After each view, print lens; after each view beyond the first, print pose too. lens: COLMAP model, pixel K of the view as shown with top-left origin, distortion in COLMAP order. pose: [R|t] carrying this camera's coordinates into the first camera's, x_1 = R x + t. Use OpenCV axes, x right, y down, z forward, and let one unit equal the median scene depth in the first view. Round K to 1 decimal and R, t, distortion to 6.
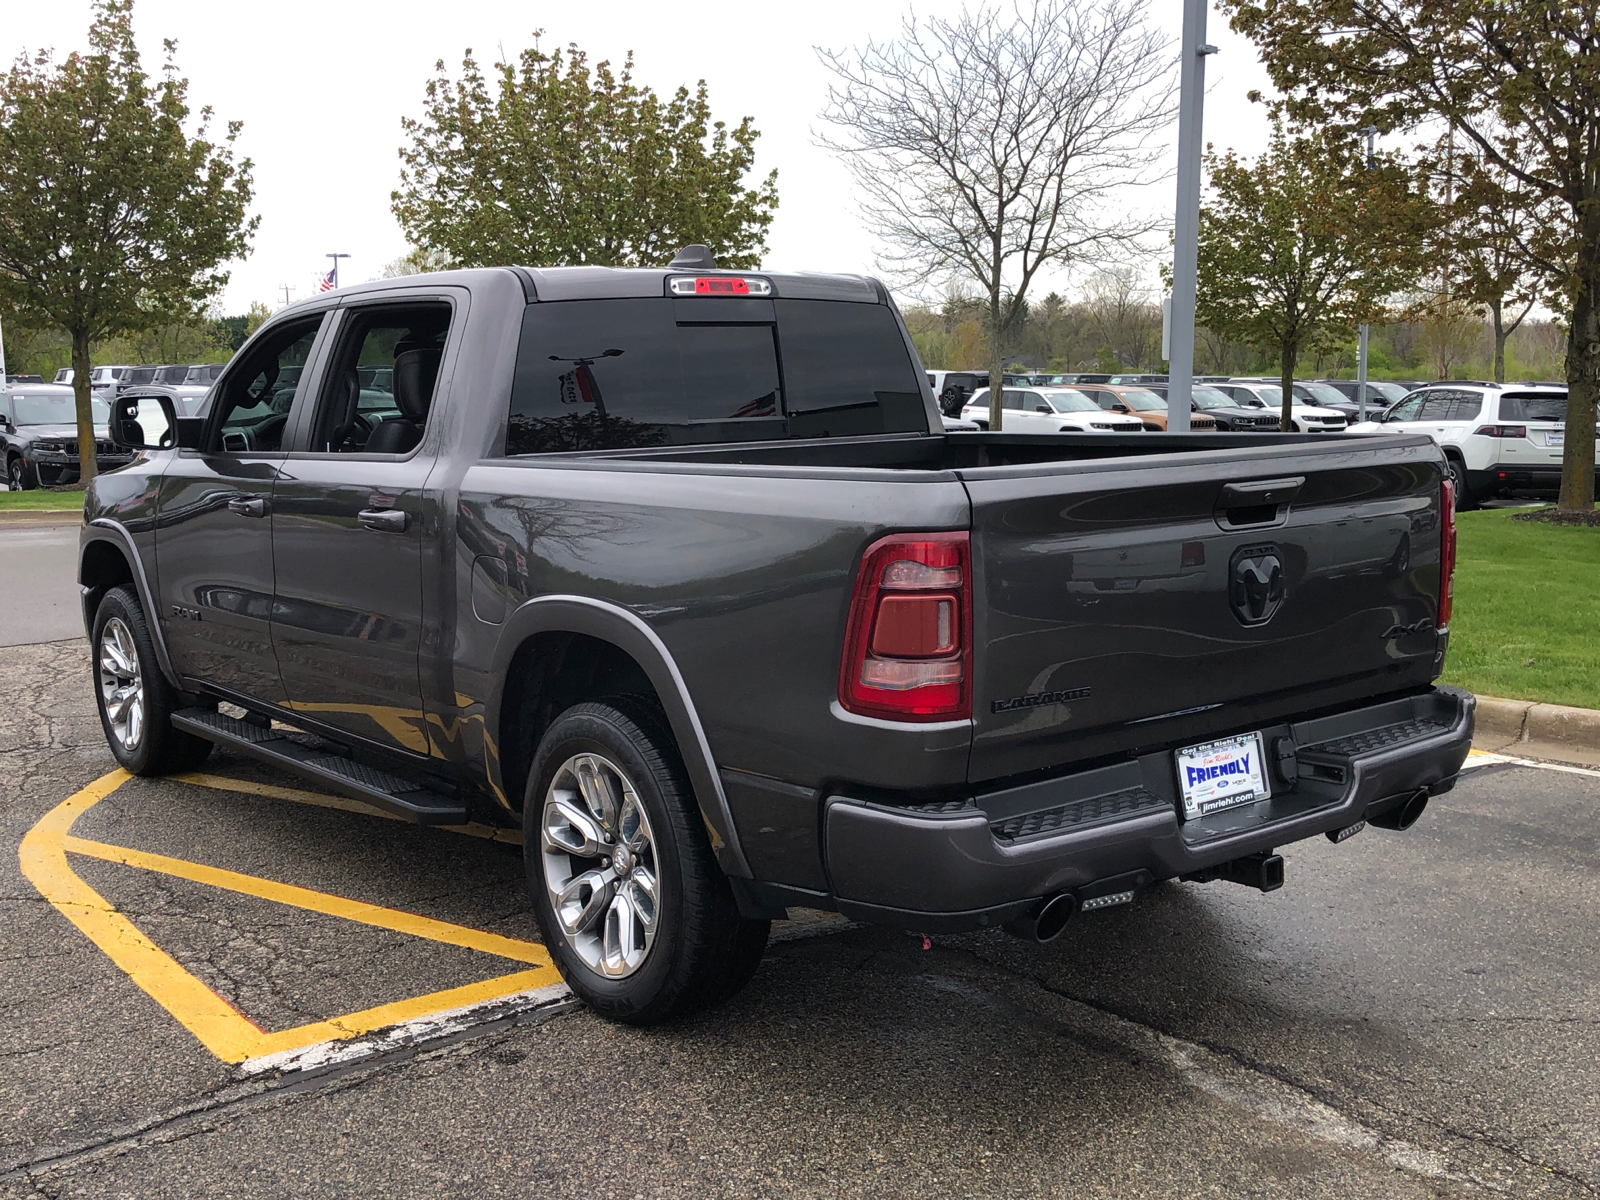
lens RADIAL K [[1741.7, 0, 788.8], [0, 1741.7, 608.6], [0, 0, 1]] dist [0.020985, 0.000000]
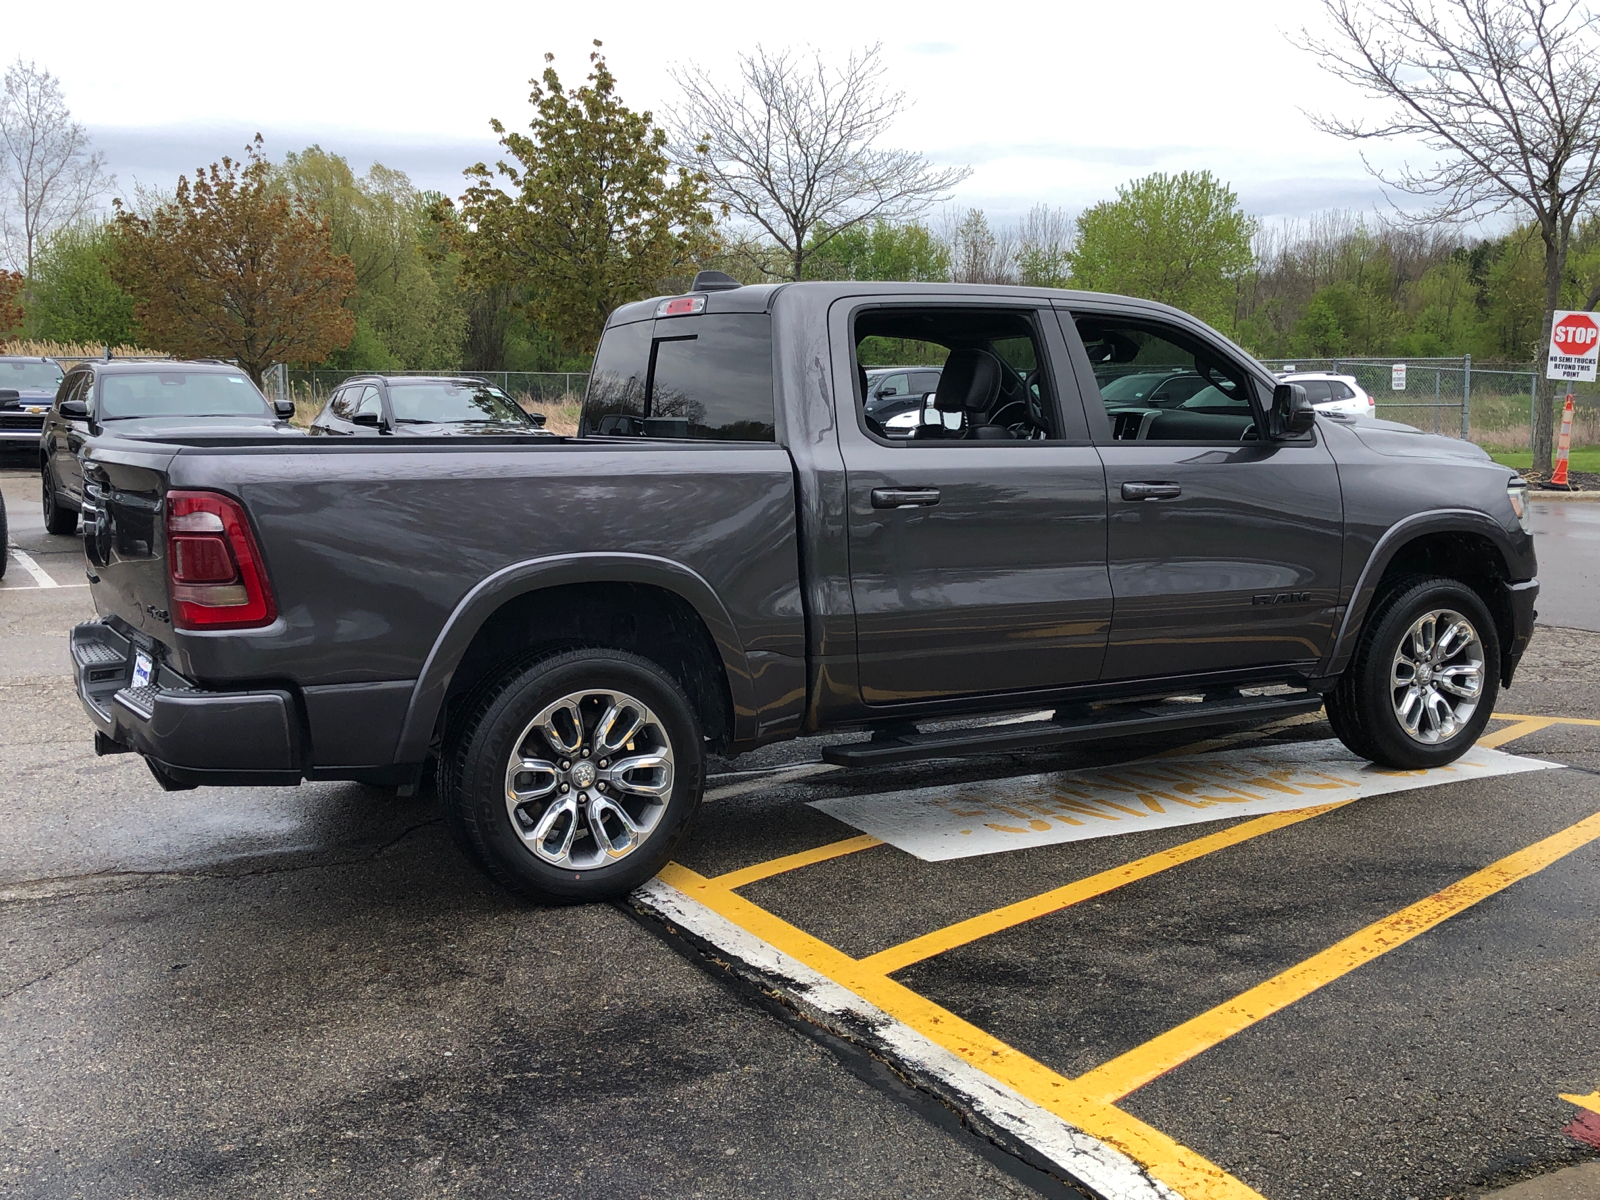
lens RADIAL K [[1741.7, 0, 809.9], [0, 1741.7, 614.0], [0, 0, 1]] dist [0.020985, 0.000000]
pose [[-0.128684, 0.149054, -0.980420, 1.130144], [-0.126538, 0.978091, 0.165308, -0.184124], [0.983579, 0.145333, -0.107004, 1.222363]]
